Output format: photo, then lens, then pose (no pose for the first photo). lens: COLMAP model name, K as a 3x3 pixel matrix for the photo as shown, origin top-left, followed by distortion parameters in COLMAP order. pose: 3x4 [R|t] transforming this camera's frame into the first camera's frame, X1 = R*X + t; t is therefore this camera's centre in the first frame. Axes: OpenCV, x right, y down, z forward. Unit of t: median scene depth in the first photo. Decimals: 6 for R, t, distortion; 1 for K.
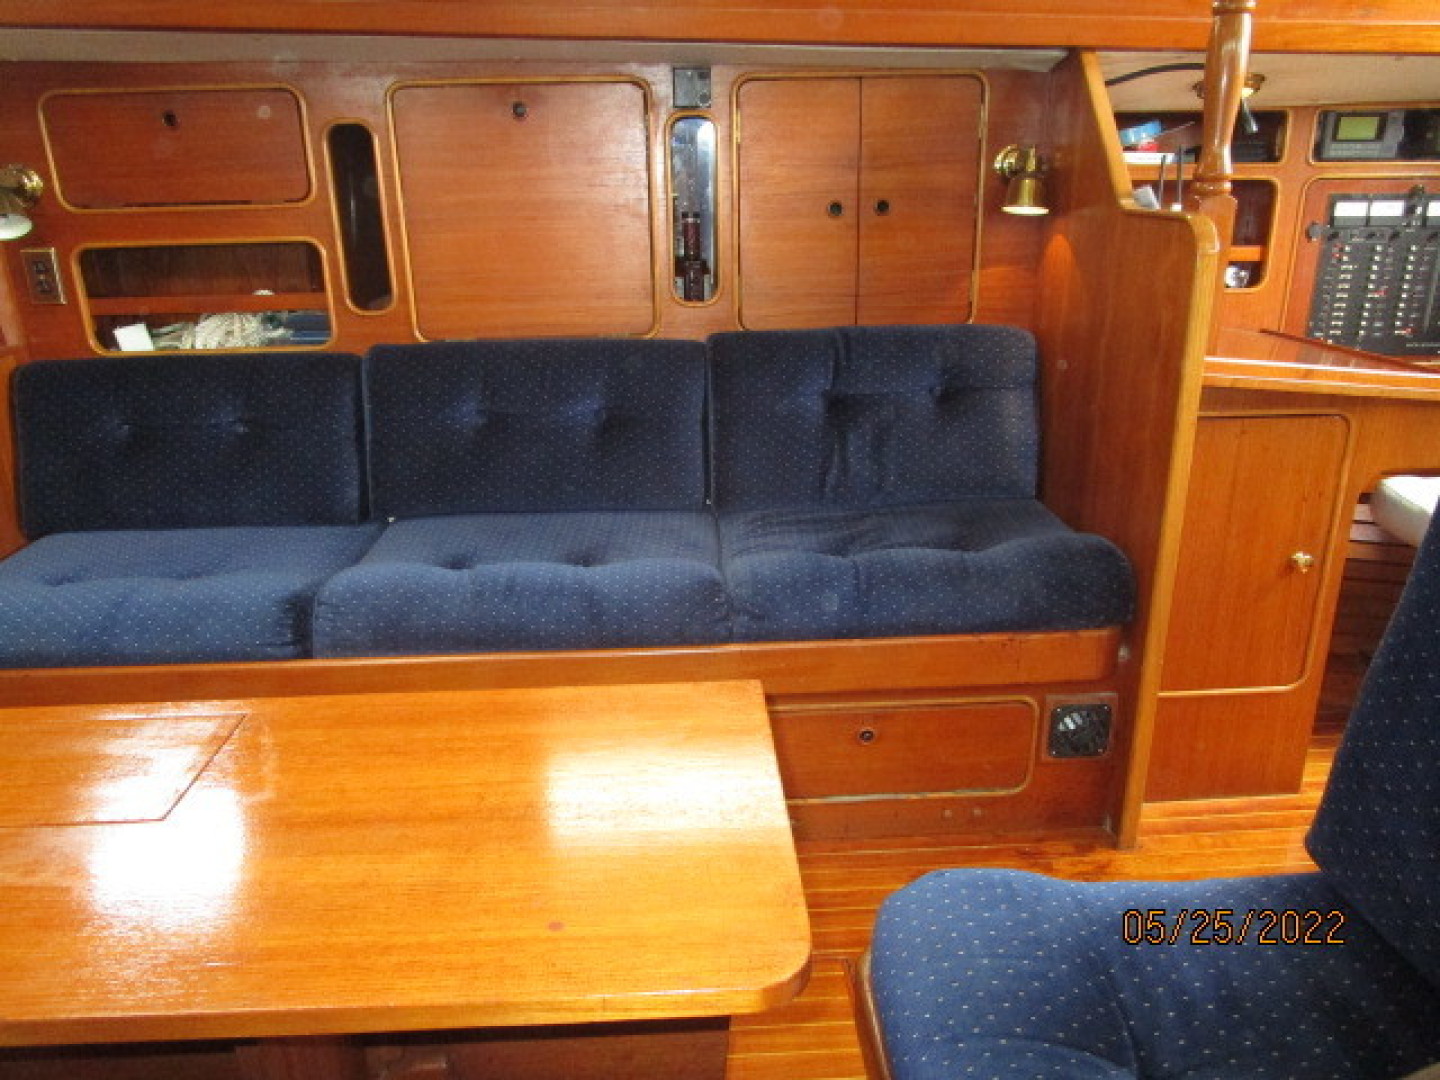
lens RADIAL K [[1043.7, 0, 720.0], [0, 1043.7, 540.0], [0, 0, 1]] dist [-0.008271, -0.004863]
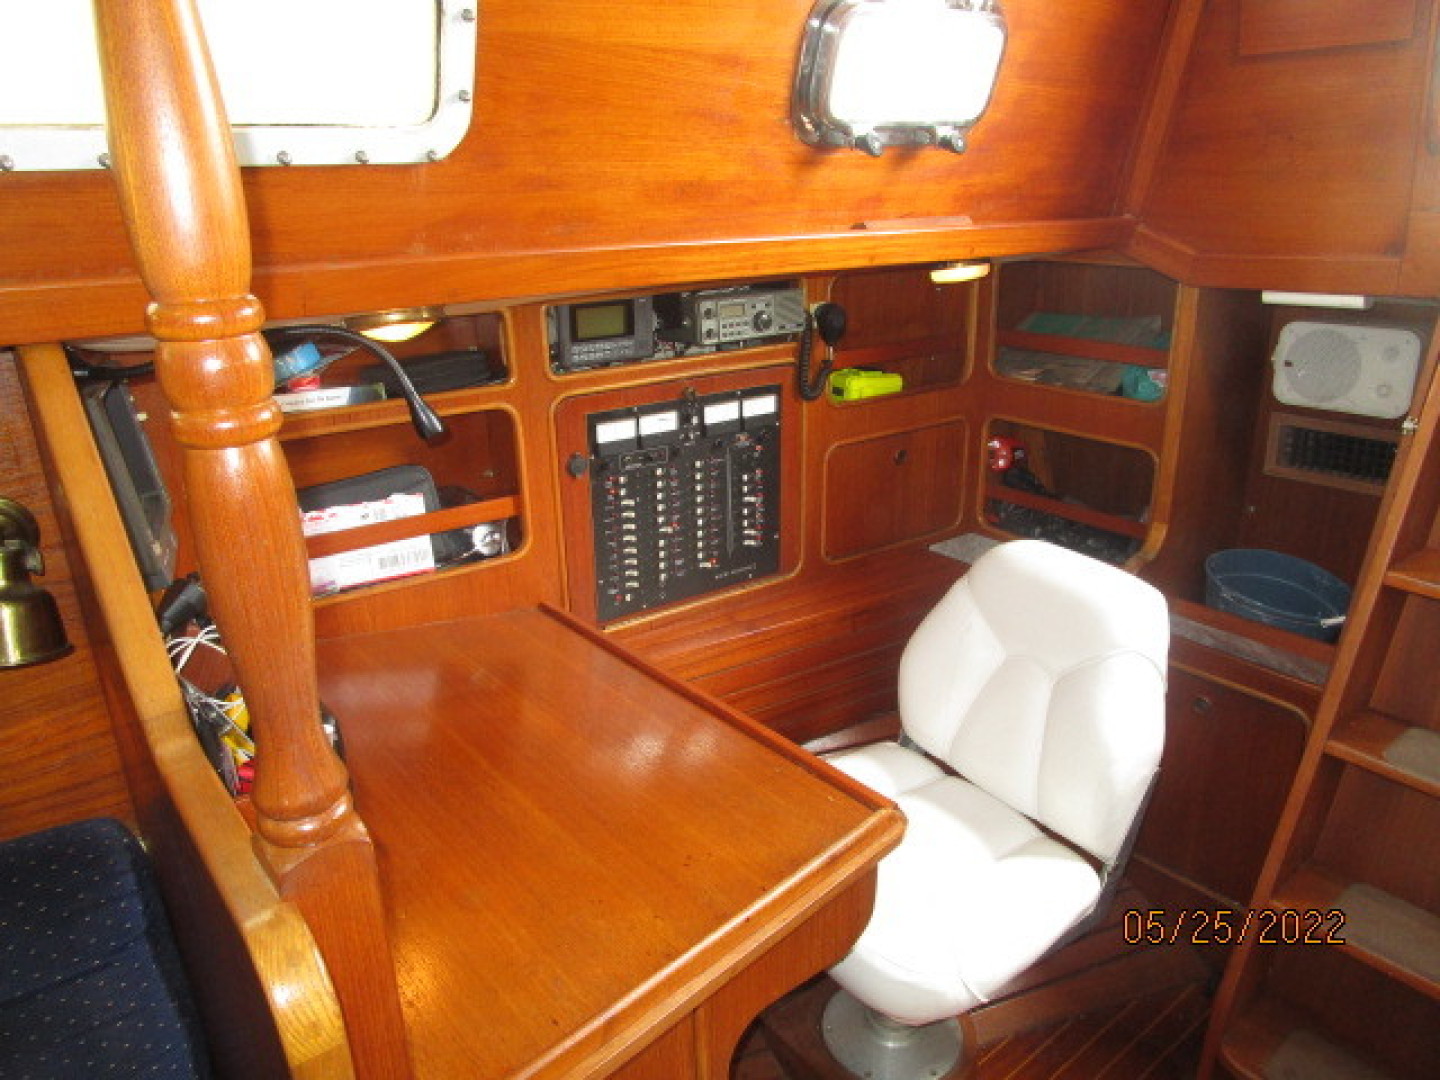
lens RADIAL K [[1043.7, 0, 720.0], [0, 1043.7, 540.0], [0, 0, 1]] dist [-0.008271, -0.004863]
pose [[0.813051, -0.205815, 0.544599, 0.253210], [0.207657, 0.976421, 0.058990, -0.269867], [-0.543899, 0.065128, 0.836619, 0.354731]]
